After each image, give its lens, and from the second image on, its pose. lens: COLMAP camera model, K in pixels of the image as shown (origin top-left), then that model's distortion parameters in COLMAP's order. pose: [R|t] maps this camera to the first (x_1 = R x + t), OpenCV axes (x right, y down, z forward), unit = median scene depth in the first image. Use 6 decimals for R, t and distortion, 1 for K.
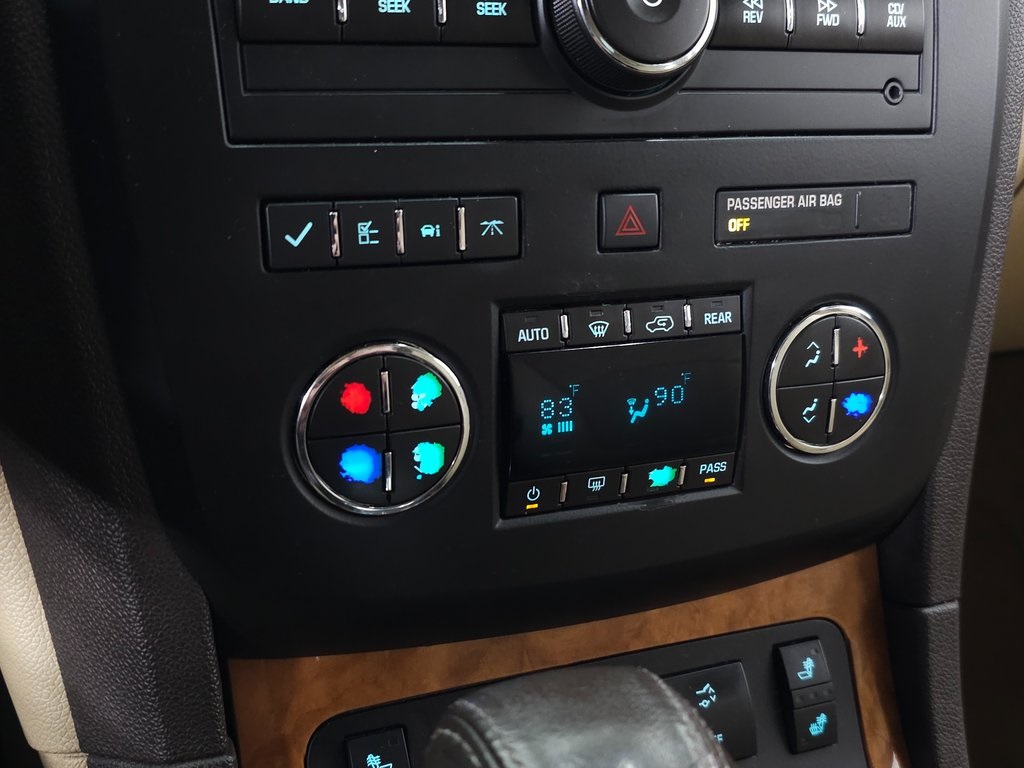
lens RADIAL K [[1101.2, 0, 508.6], [0, 1101.2, 381.8], [0, 0, 1]] dist [0.026932, 0.000000]
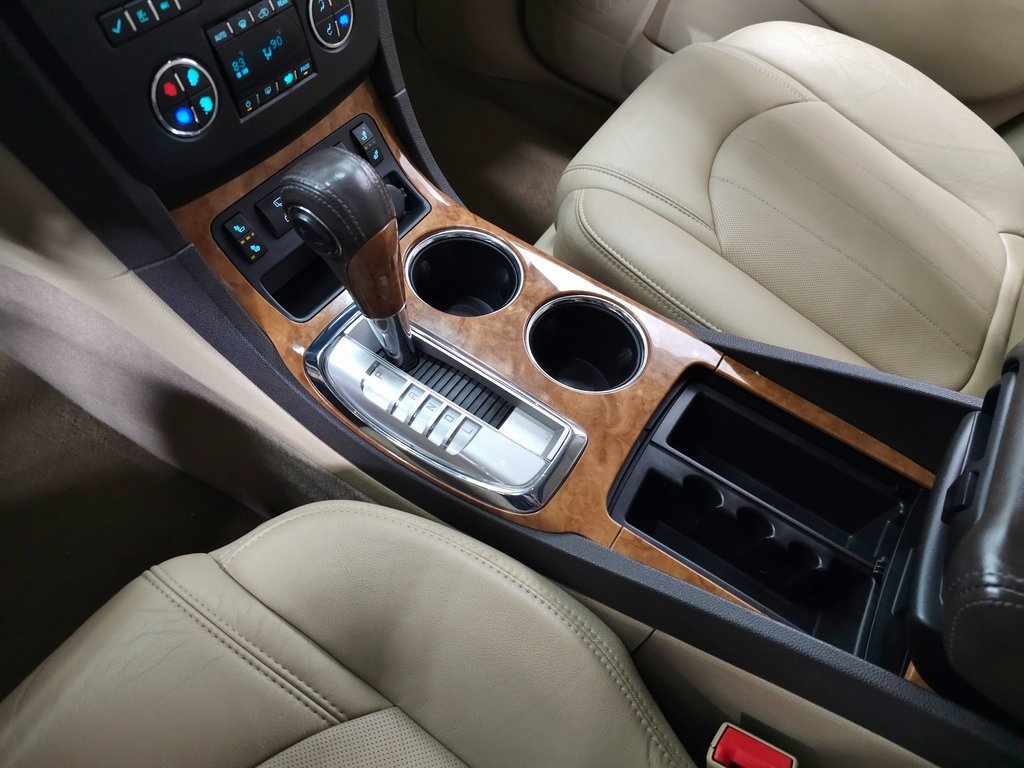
lens RADIAL K [[702.1, 0, 507.0], [0, 702.1, 377.9], [0, 0, 1]] dist [0.056950, -0.029151]
pose [[0.807240, -0.490519, 0.328261, -0.334451], [0.249338, 0.787508, 0.563614, -0.170606], [-0.534972, -0.373124, 0.758013, -0.765429]]
